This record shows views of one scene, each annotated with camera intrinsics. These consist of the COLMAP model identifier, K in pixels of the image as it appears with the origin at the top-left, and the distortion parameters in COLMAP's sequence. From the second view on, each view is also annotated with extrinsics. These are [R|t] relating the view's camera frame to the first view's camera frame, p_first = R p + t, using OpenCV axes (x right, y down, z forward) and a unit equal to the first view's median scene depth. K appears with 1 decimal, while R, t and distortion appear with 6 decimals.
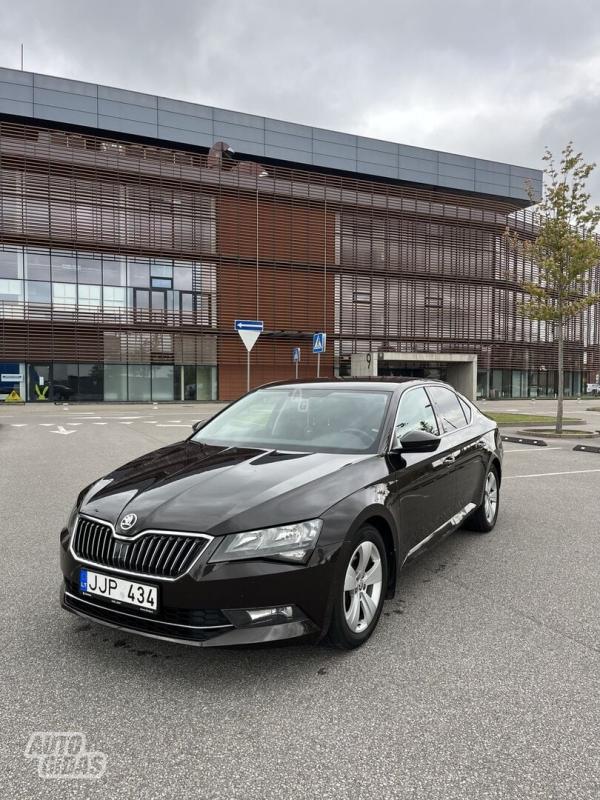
lens RADIAL K [[583.7, 0, 301.1], [0, 583.7, 411.9], [0, 0, 1]] dist [0.066530, -0.096714]
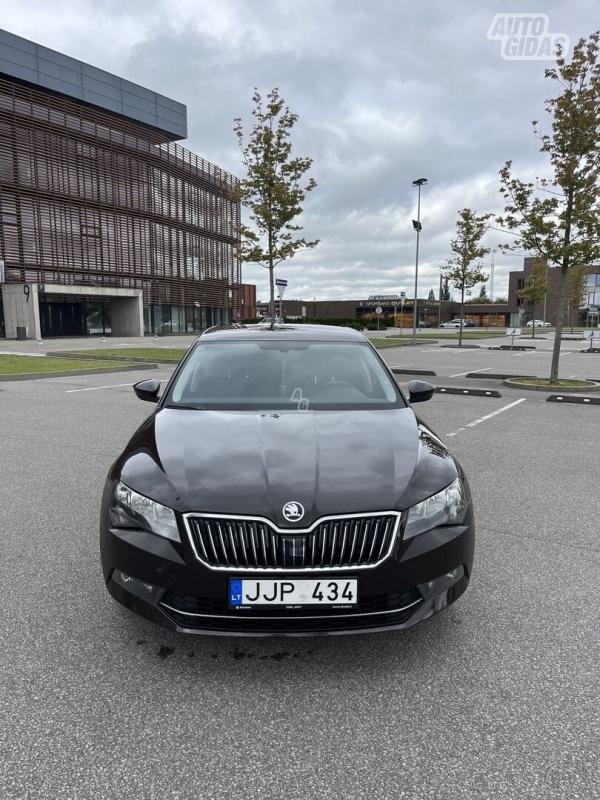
lens RADIAL K [[583.7, 0, 301.1], [0, 583.7, 411.9], [0, 0, 1]] dist [0.066530, -0.096714]
pose [[0.845336, -0.082935, 0.527758, -0.103175], [0.025187, 0.992965, 0.115697, -0.007205], [-0.533641, -0.084510, 0.841478, 0.044505]]
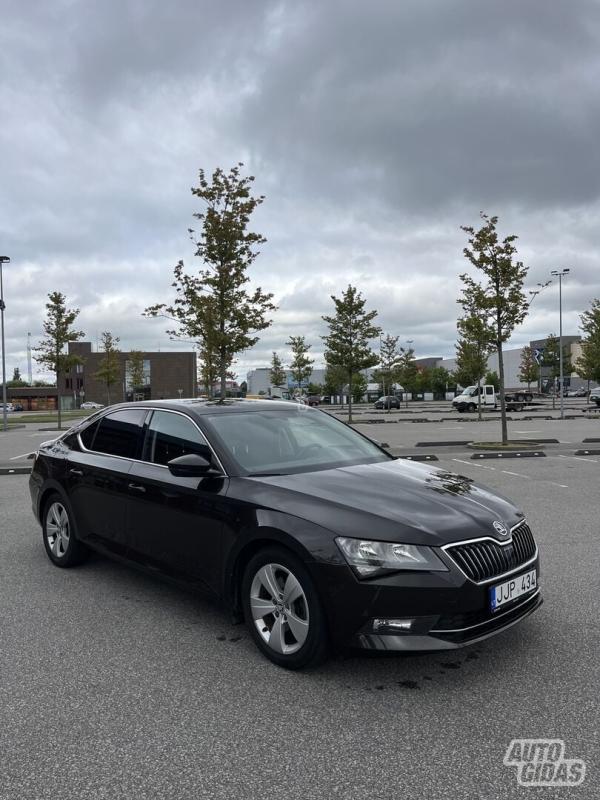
lens RADIAL K [[583.7, 0, 301.1], [0, 583.7, 411.9], [0, 0, 1]] dist [0.066530, -0.096714]
pose [[0.294929, -0.036190, 0.954833, -0.211671], [0.074520, 0.997110, 0.014775, -0.011184], [-0.952609, 0.066797, 0.296774, 0.147131]]
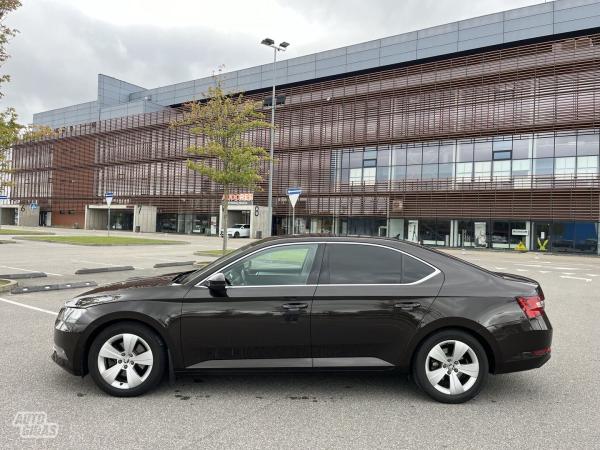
lens RADIAL K [[437.8, 0, 296.6], [0, 437.8, 226.6], [0, 0, 1]] dist [0.066530, -0.096714]
pose [[0.533593, 0.017719, -0.845556, 6.142069], [-0.078543, 0.996498, -0.028683, -0.137556], [0.842087, 0.081718, 0.533116, 2.742047]]
